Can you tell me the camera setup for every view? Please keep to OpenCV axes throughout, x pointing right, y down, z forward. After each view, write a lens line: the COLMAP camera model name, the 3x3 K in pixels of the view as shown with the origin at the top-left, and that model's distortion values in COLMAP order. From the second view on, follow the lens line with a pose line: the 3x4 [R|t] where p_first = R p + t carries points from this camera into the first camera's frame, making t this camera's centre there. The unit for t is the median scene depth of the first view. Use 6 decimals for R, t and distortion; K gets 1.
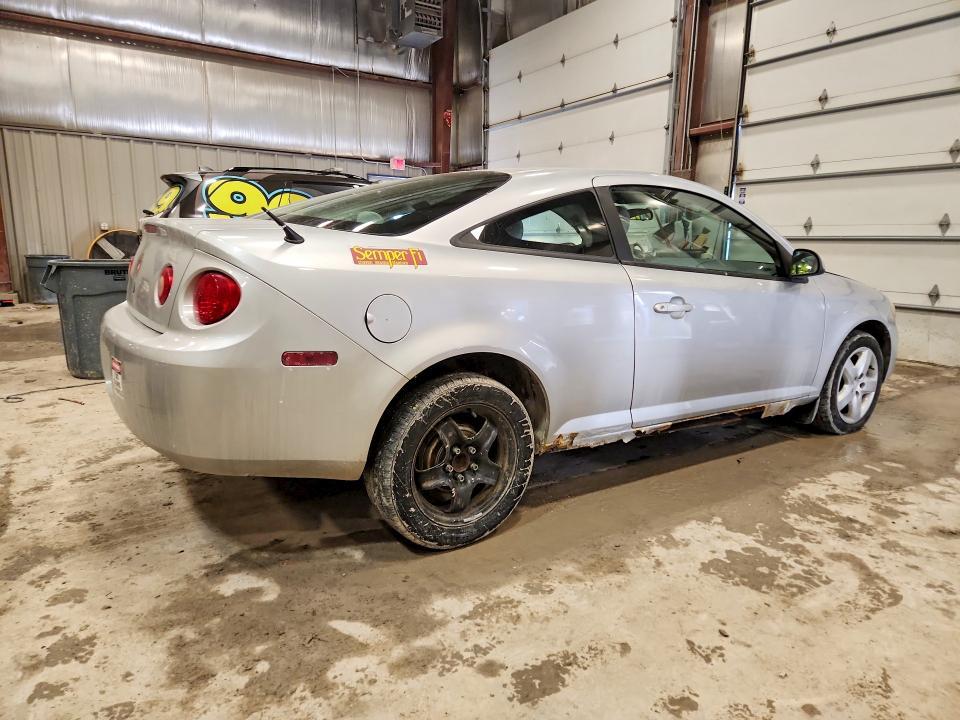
lens RADIAL K [[673.5, 0, 485.1], [0, 673.5, 358.9], [0, 0, 1]] dist [0.045128, -0.015095]
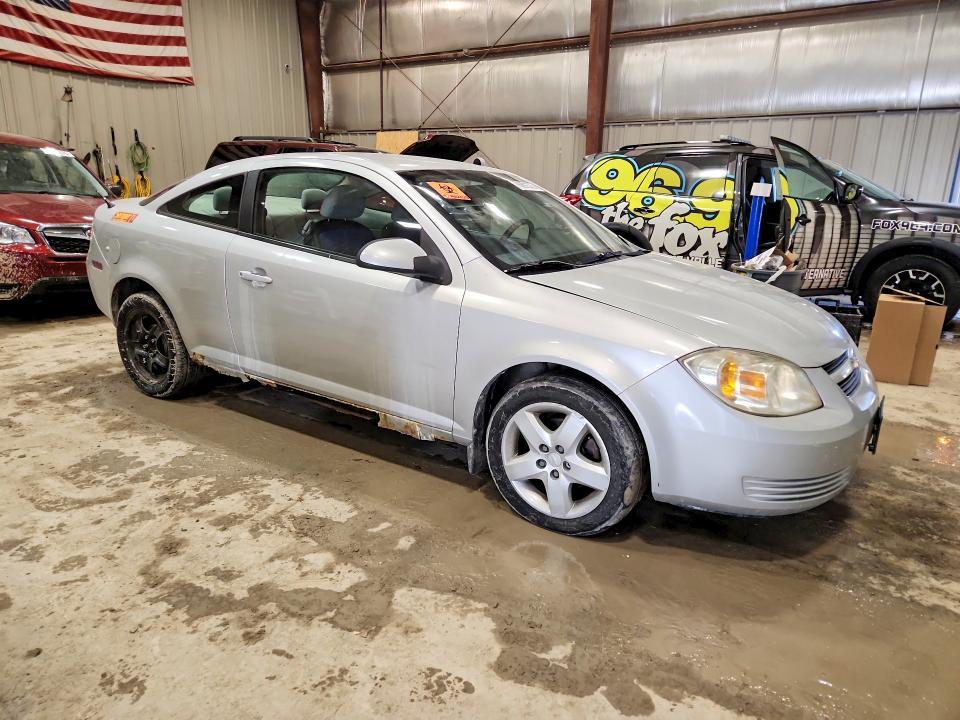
lens RADIAL K [[673.5, 0, 483.3], [0, 673.5, 364.2], [0, 0, 1]] dist [0.045128, -0.015095]
pose [[0.341508, 0.228936, -0.911570, 1.565429], [-0.183505, 0.967457, 0.174223, -0.213232], [0.921791, 0.107779, 0.372405, 1.002141]]
